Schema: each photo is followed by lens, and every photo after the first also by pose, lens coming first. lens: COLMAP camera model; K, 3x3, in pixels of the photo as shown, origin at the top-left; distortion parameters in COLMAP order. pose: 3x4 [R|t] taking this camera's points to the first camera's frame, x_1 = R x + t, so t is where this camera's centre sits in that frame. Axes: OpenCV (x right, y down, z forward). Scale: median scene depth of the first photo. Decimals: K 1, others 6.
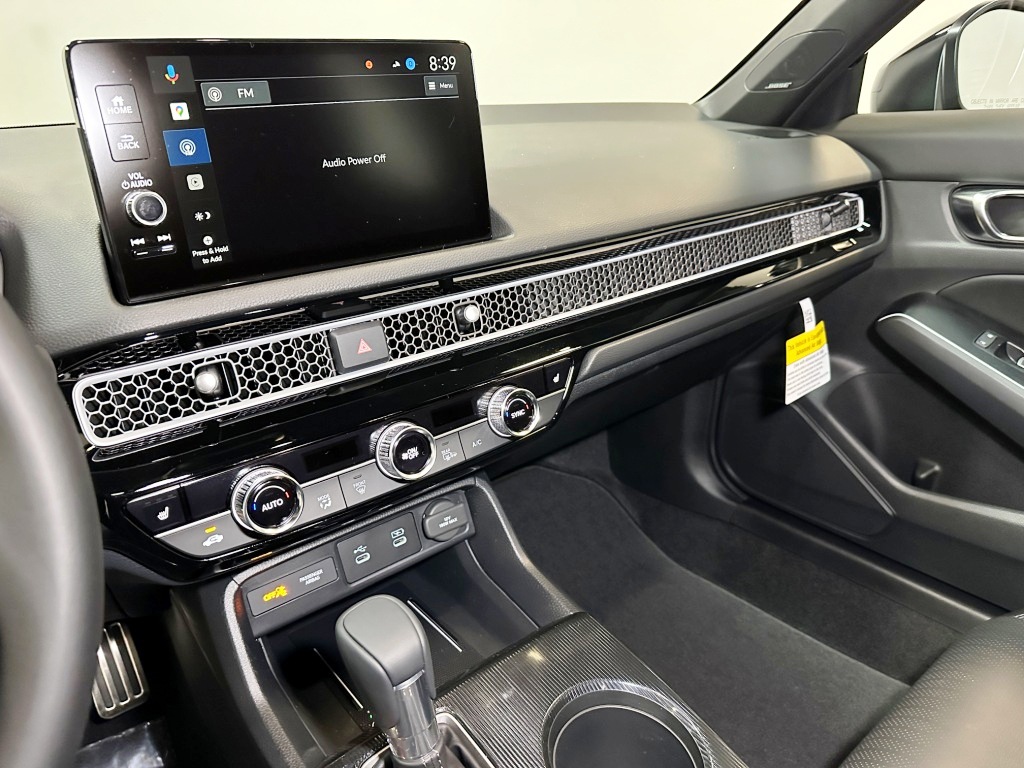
lens RADIAL K [[707.9, 0, 518.0], [0, 707.9, 387.3], [0, 0, 1]] dist [0.010584, -0.018739]
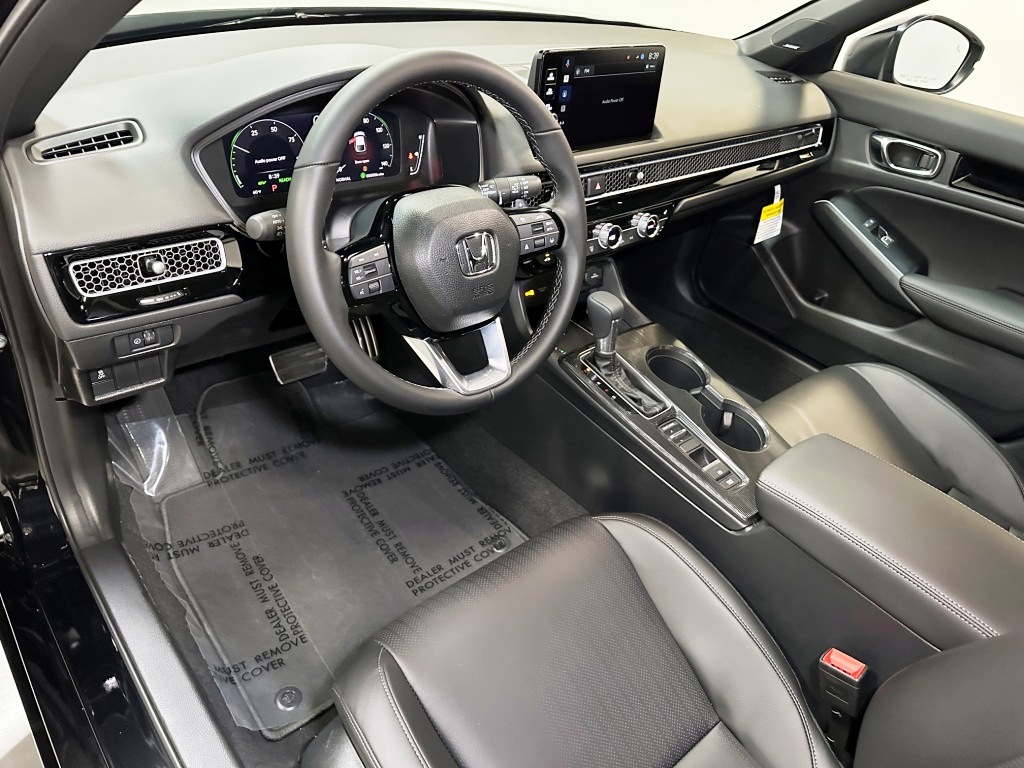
lens RADIAL K [[707.9, 0, 507.2], [0, 707.9, 379.7], [0, 0, 1]] dist [0.010584, -0.018739]
pose [[0.986371, 0.118496, 0.114149, -0.374849], [-0.141833, 0.964013, 0.224861, 0.038318], [-0.083396, -0.237987, 0.967681, -0.708868]]
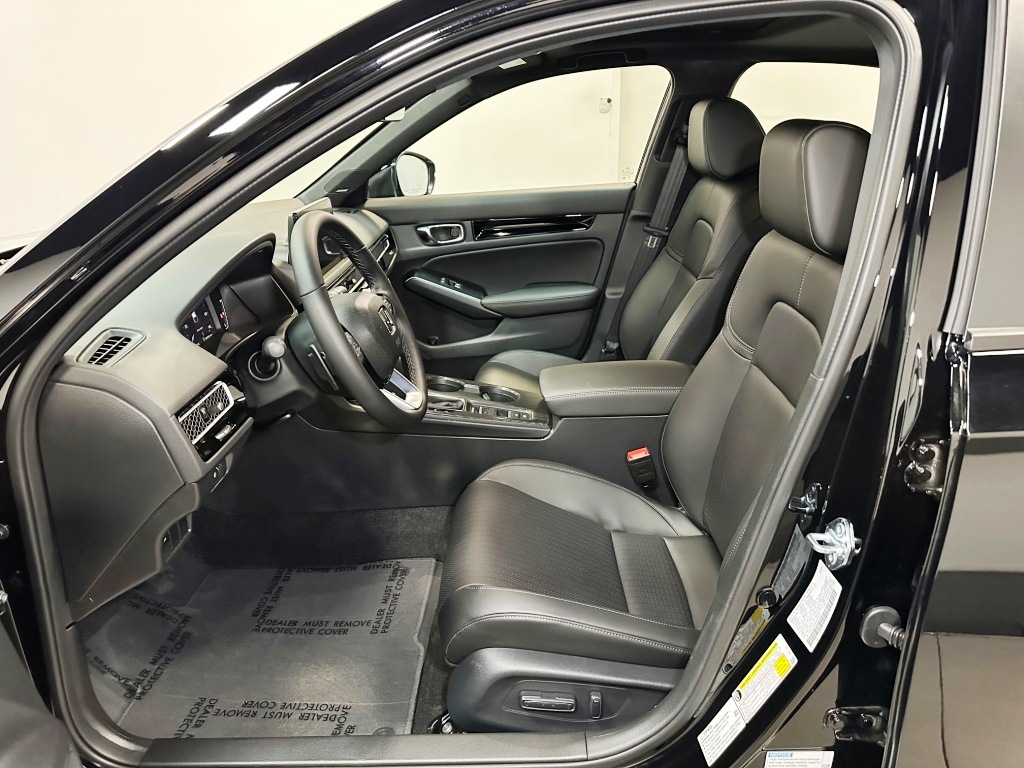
lens RADIAL K [[707.9, 0, 515.1], [0, 707.9, 380.2], [0, 0, 1]] dist [0.010584, -0.018739]
pose [[0.635521, -0.255459, 0.728597, -1.143622], [0.295492, 0.952305, 0.076151, 0.159825], [-0.713300, 0.166899, 0.680696, -0.901705]]
